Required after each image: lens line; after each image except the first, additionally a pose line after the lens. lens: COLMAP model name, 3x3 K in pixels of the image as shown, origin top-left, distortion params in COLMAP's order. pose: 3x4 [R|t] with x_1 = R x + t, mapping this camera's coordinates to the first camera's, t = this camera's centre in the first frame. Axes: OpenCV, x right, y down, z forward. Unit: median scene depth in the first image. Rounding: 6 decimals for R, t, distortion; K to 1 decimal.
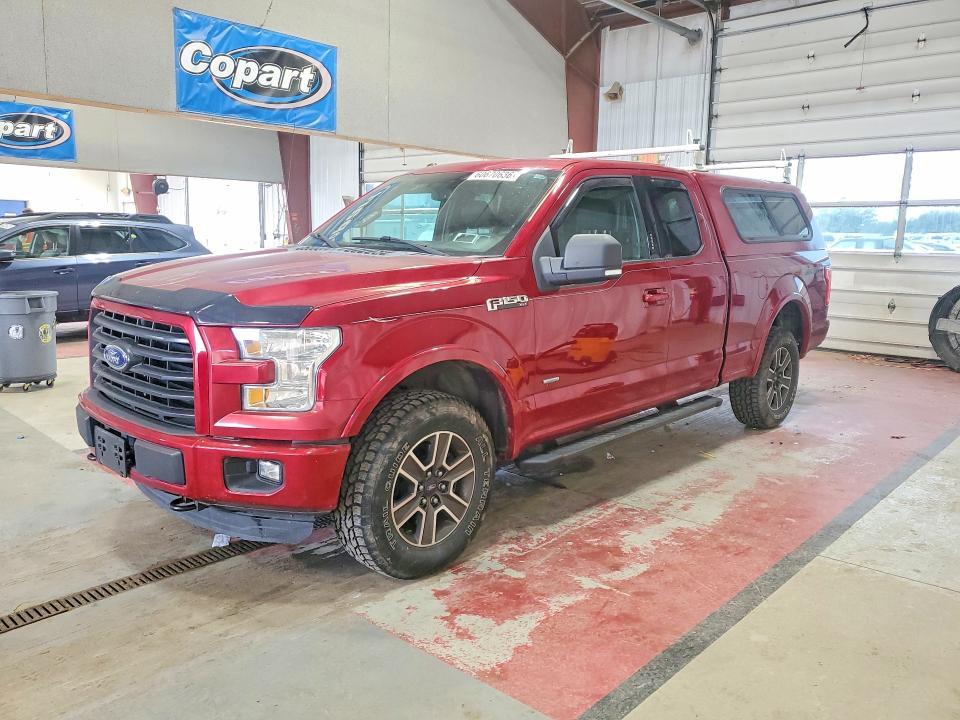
lens RADIAL K [[749.6, 0, 476.4], [0, 749.6, 360.3], [0, 0, 1]] dist [0.014811, 0.003932]
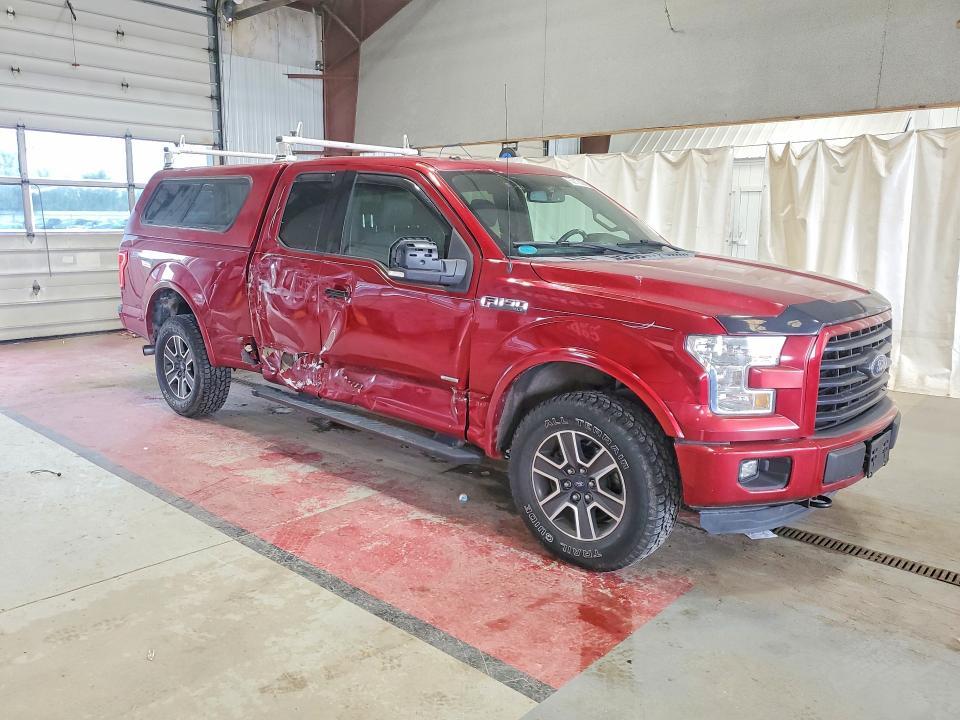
lens RADIAL K [[749.6, 0, 476.6], [0, 749.6, 354.9], [0, 0, 1]] dist [0.014811, 0.003932]
pose [[-0.024518, -0.197755, 0.979945, -0.565230], [0.158156, 0.967128, 0.199126, -0.119220], [-0.987110, 0.159866, 0.007564, 0.580279]]
